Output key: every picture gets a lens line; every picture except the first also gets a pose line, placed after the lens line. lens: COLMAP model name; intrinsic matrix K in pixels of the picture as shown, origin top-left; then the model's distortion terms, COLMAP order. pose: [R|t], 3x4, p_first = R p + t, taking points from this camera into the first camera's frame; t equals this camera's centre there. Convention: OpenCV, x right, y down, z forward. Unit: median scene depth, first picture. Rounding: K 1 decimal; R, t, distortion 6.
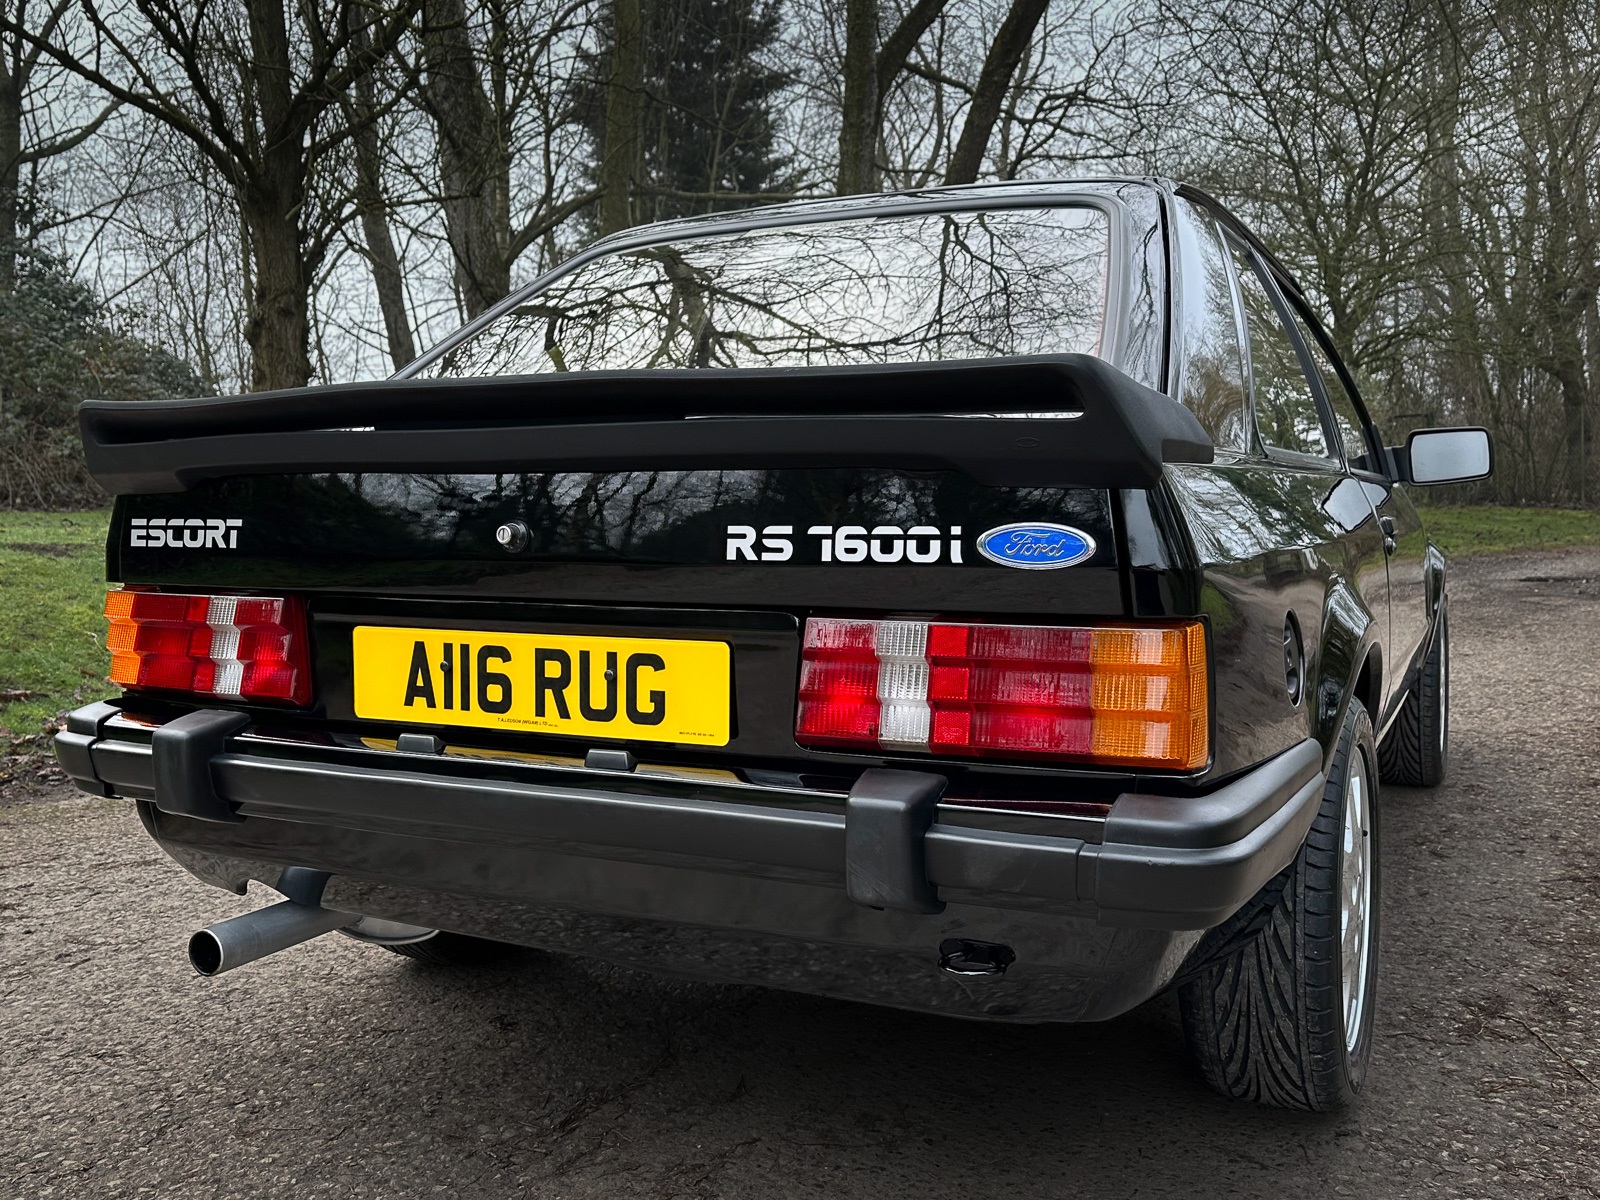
lens RADIAL K [[1591.2, 0, 736.9], [0, 1591.2, 551.1], [0, 0, 1]] dist [0.016369, 0.000000]
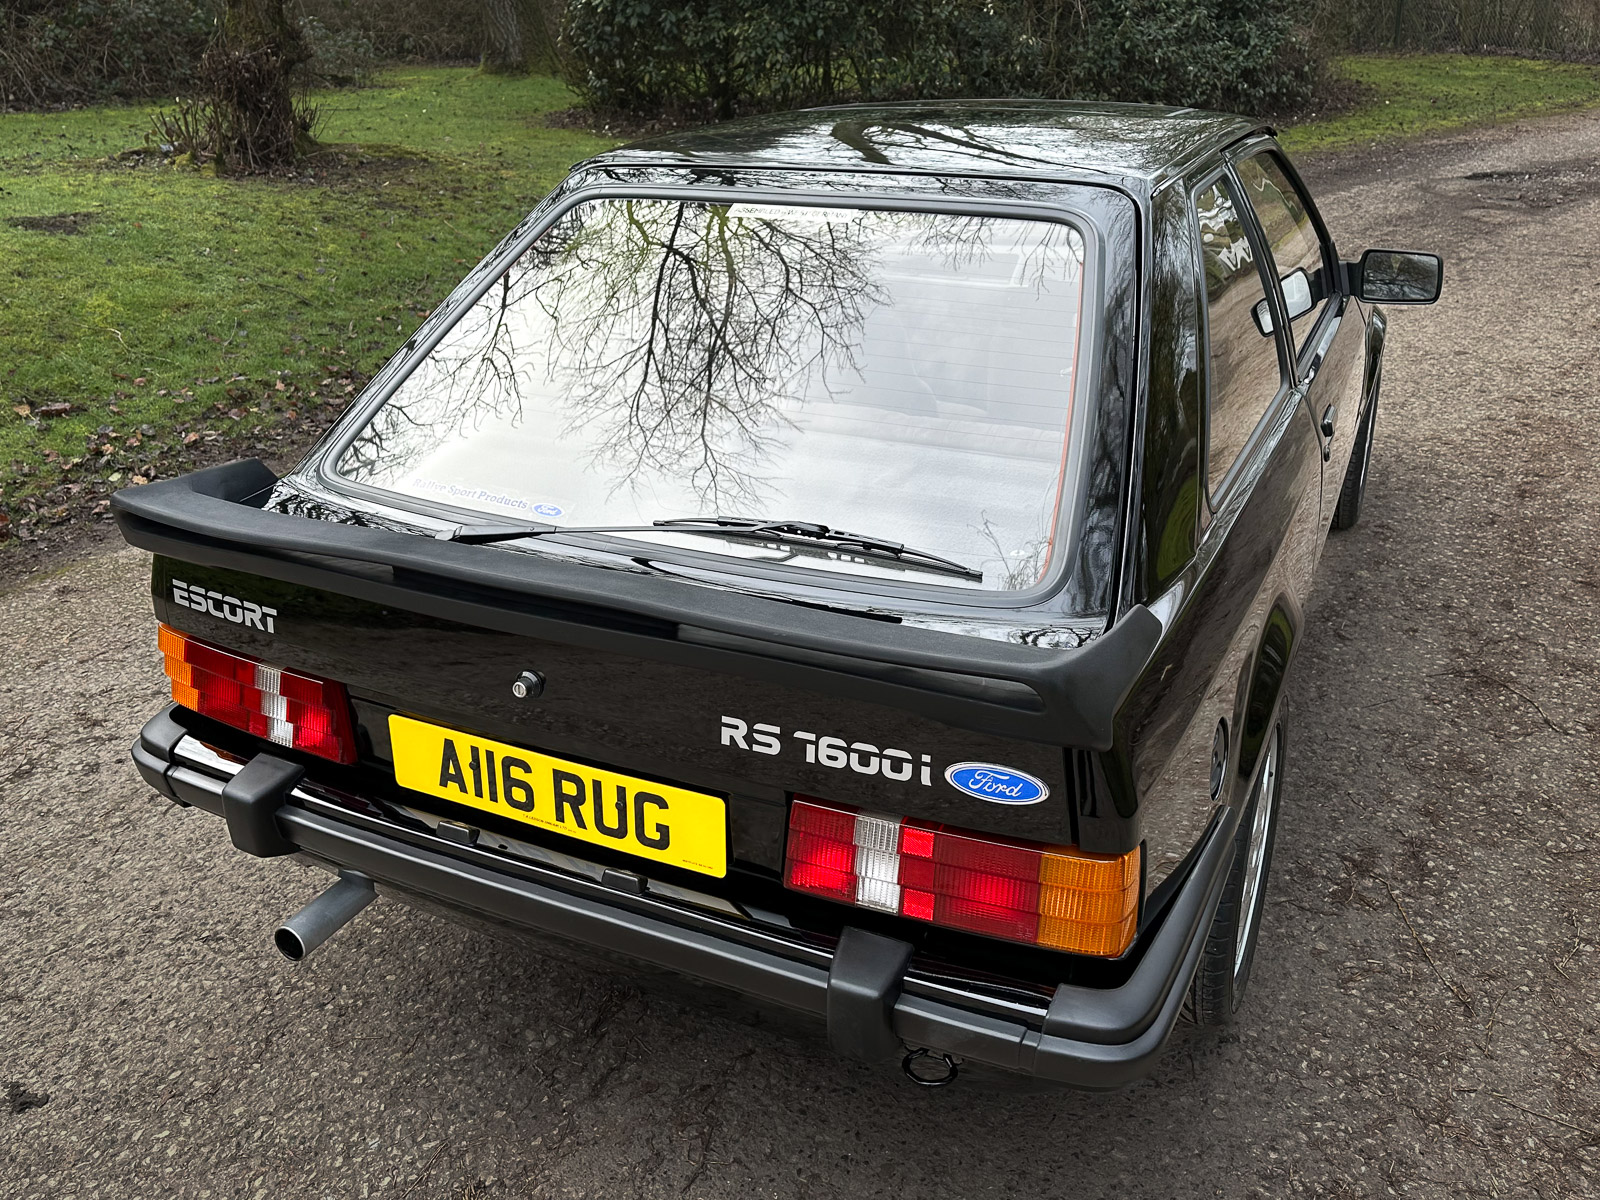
lens RADIAL K [[1463.6, 0, 725.8], [0, 1463.6, 560.1], [0, 0, 1]] dist [0.034660, -0.050446]
pose [[0.999817, -0.019087, 0.001541, -0.002056], [0.017433, 0.940537, 0.339243, -0.396079], [-0.007924, -0.339154, 0.940698, 0.060221]]
